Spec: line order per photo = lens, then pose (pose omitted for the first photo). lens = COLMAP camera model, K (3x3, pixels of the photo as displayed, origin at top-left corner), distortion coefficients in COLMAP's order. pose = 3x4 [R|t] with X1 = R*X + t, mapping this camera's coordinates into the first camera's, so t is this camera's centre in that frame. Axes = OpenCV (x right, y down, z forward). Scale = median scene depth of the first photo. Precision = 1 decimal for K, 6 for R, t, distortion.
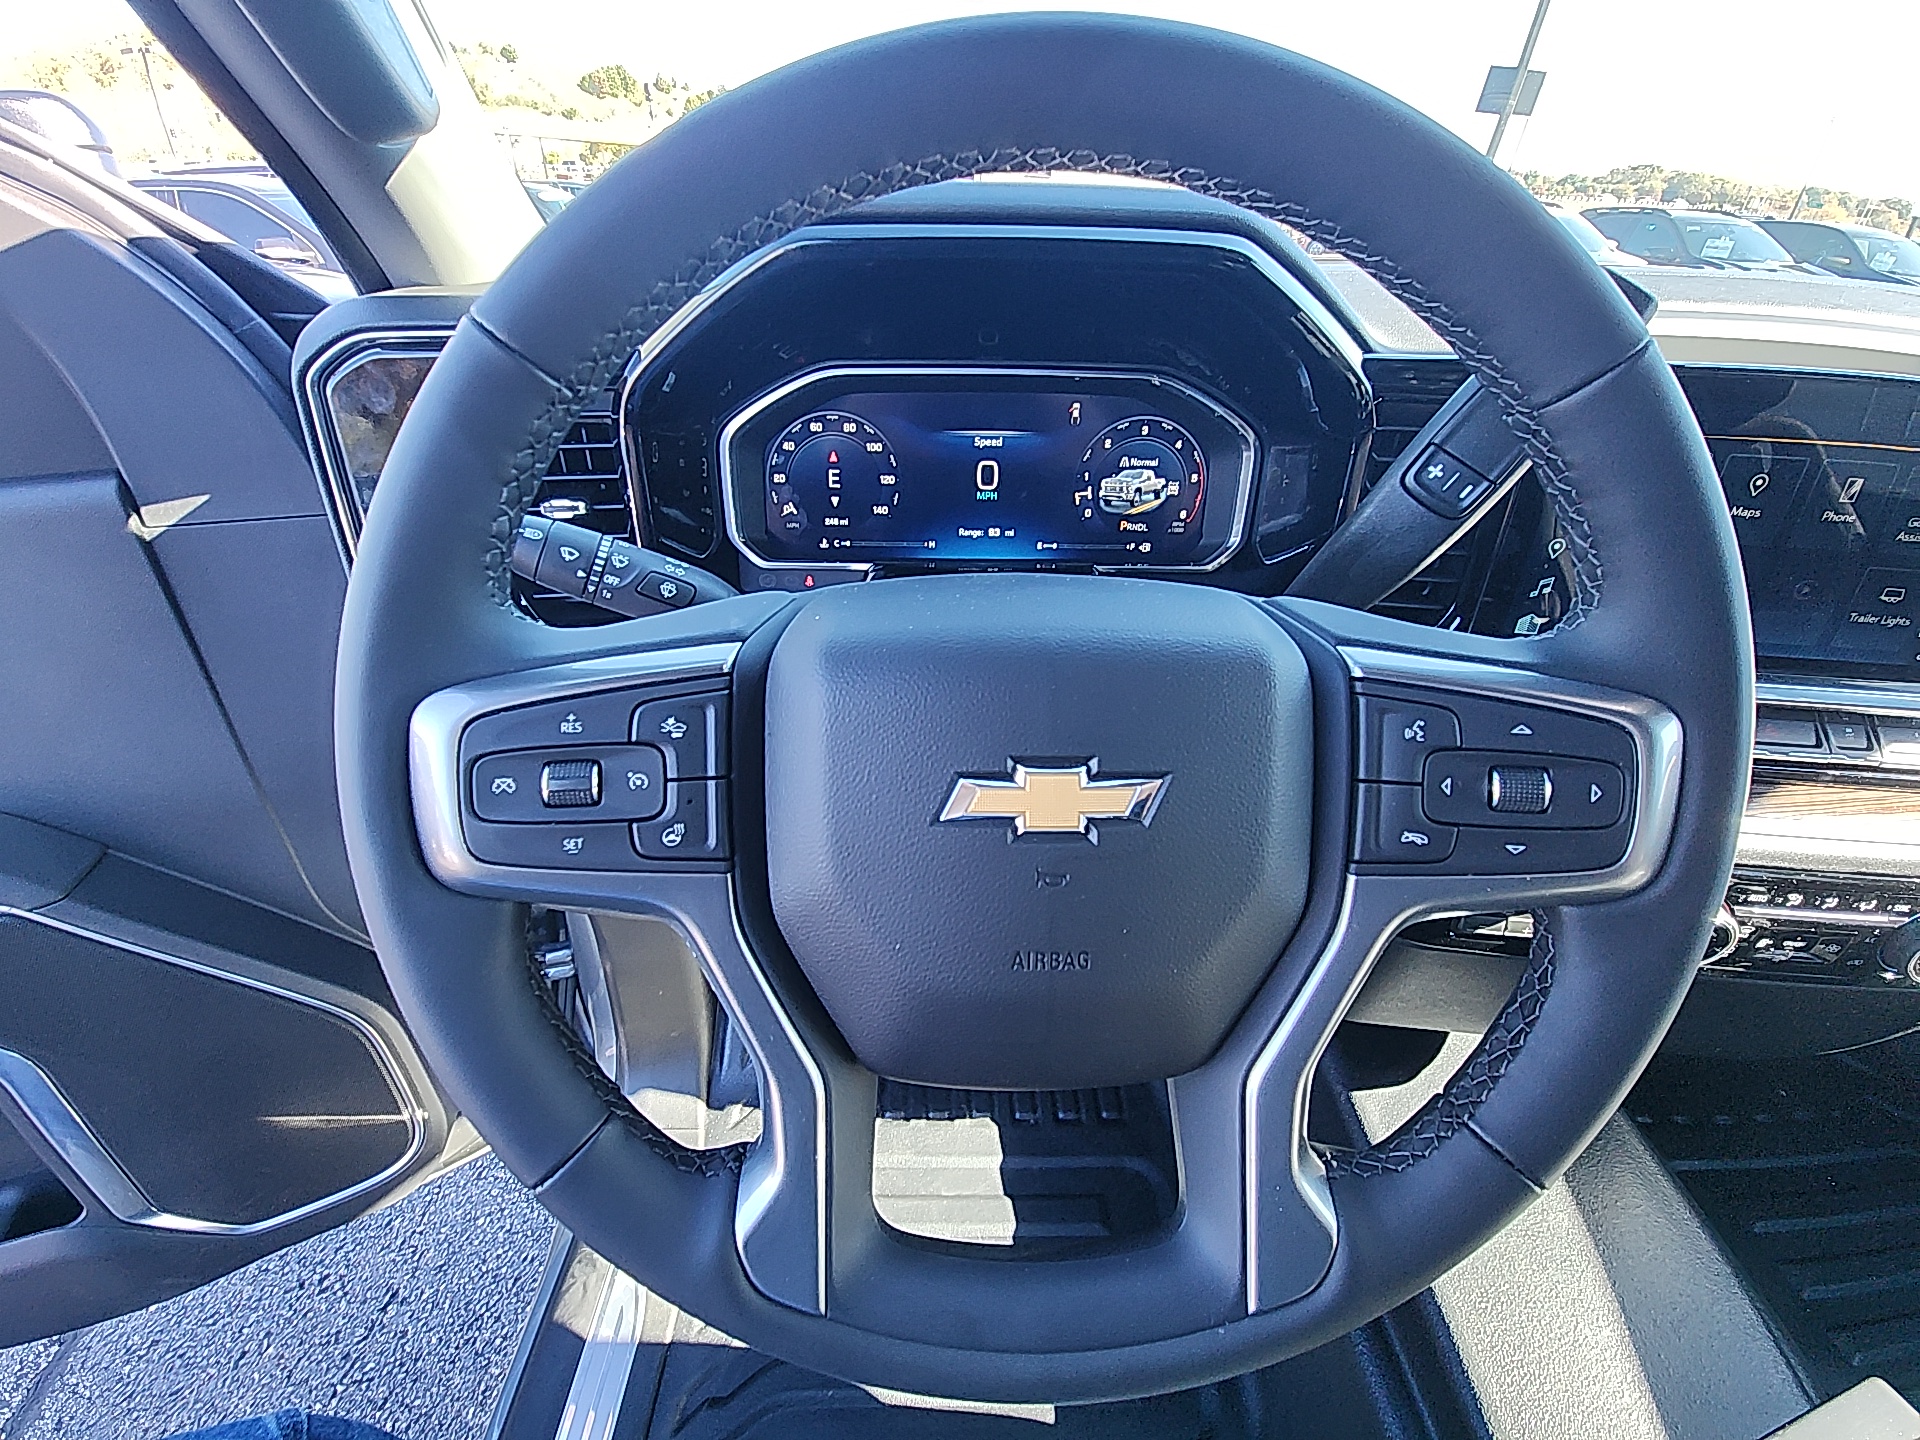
lens RADIAL K [[775.3, 0, 950.0], [0, 775.3, 703.0], [0, 0, 1]] dist [0.011898, -0.009777]
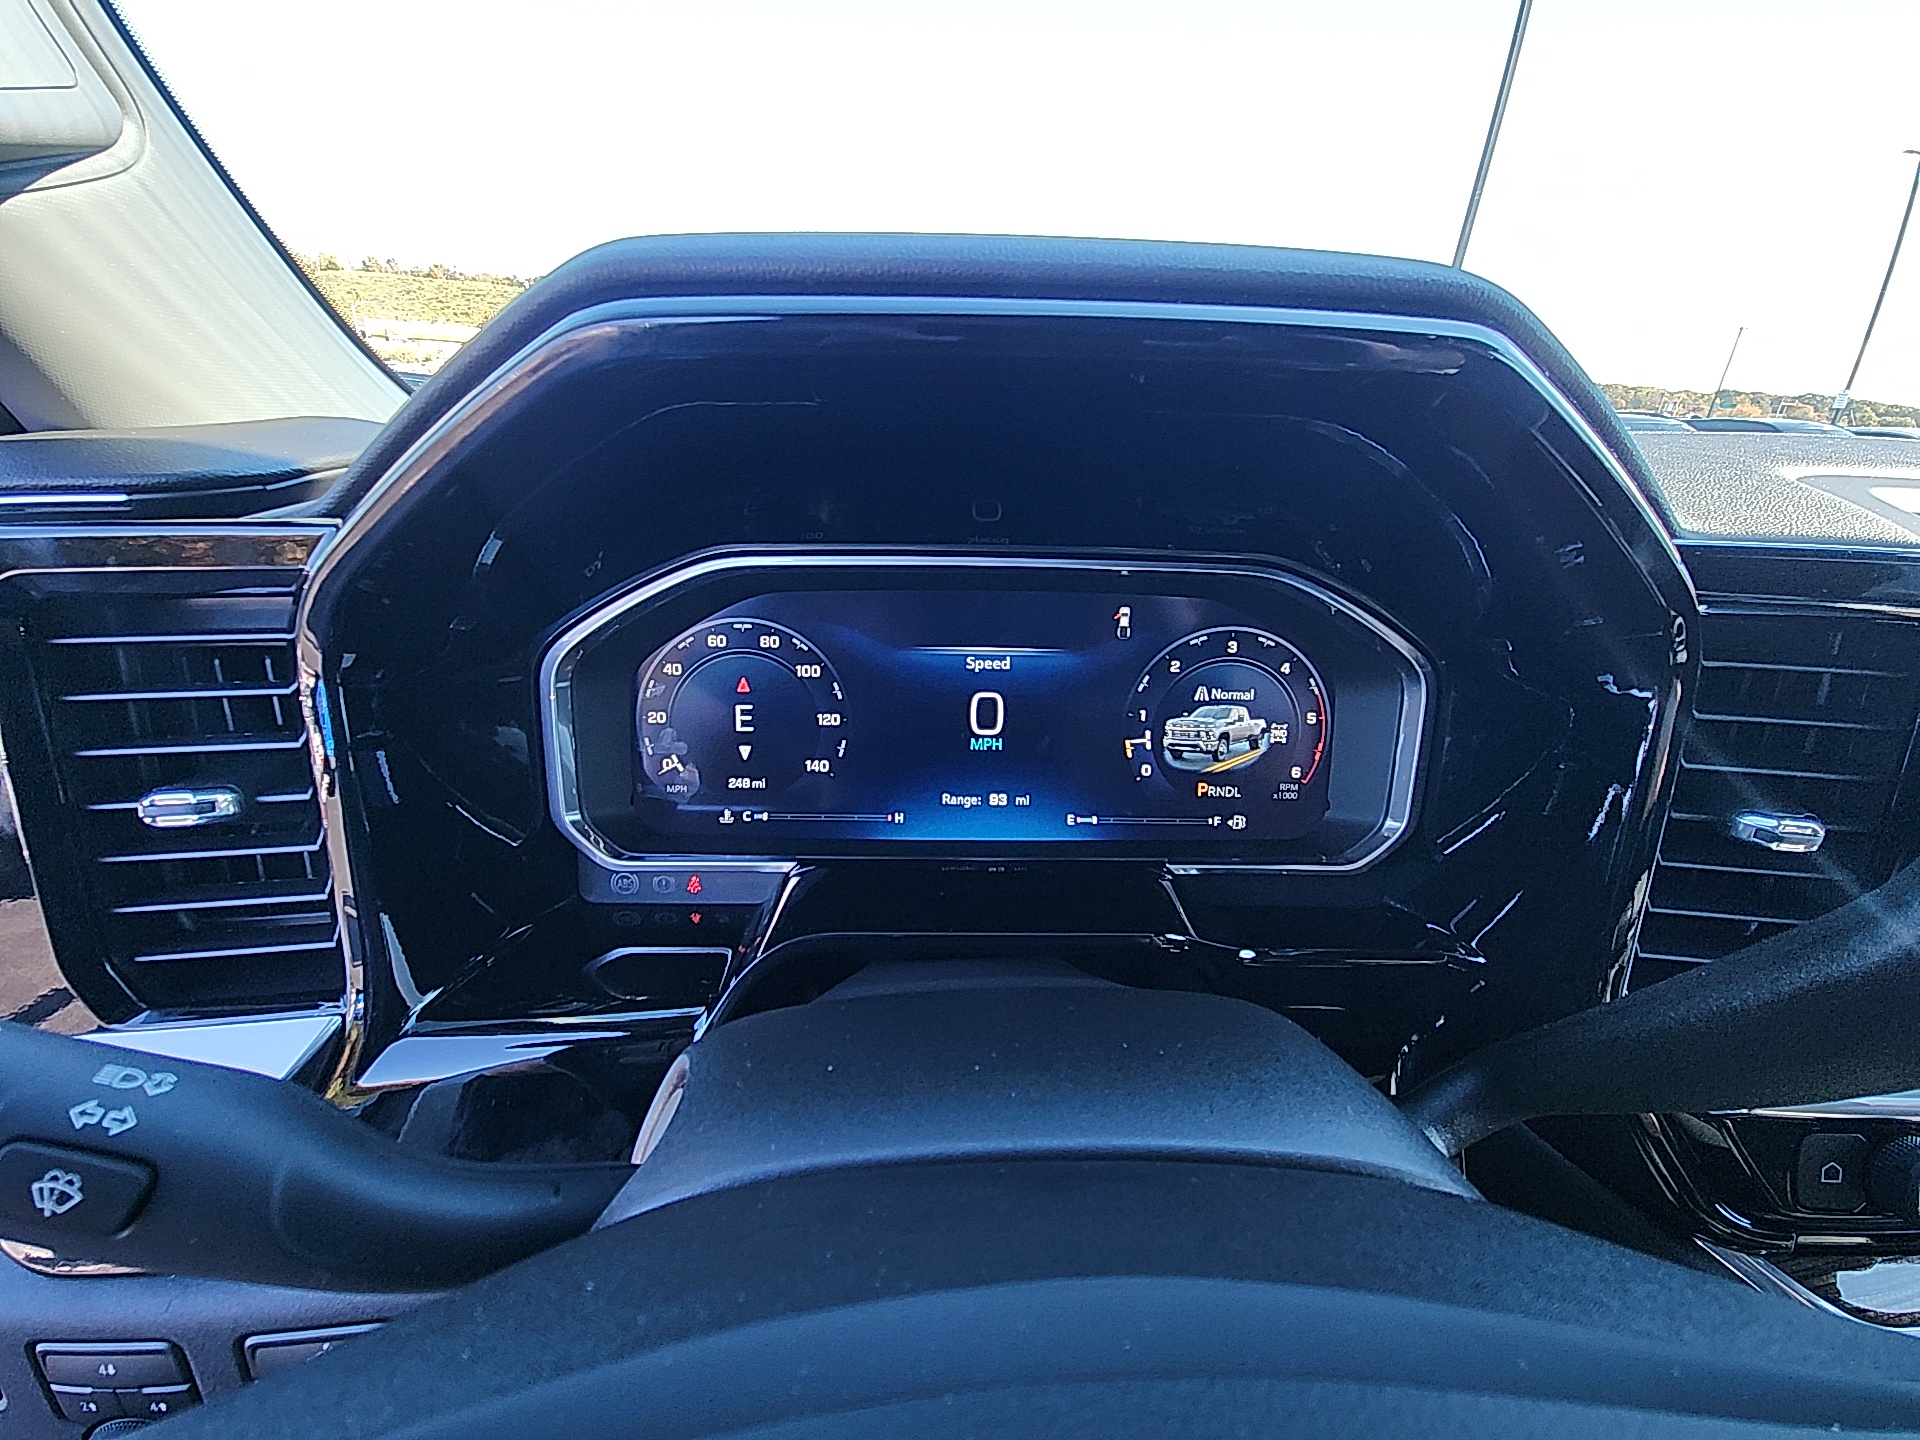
lens RADIAL K [[777.9, 0, 950.0], [0, 777.9, 703.6], [0, 0, 1]] dist [0.001766, -0.000024]
pose [[0.999939, 0.002221, 0.010858, 0.011236], [0.000058, 0.978667, -0.205451, -0.171280], [-0.011083, 0.205439, 0.978607, 0.378470]]
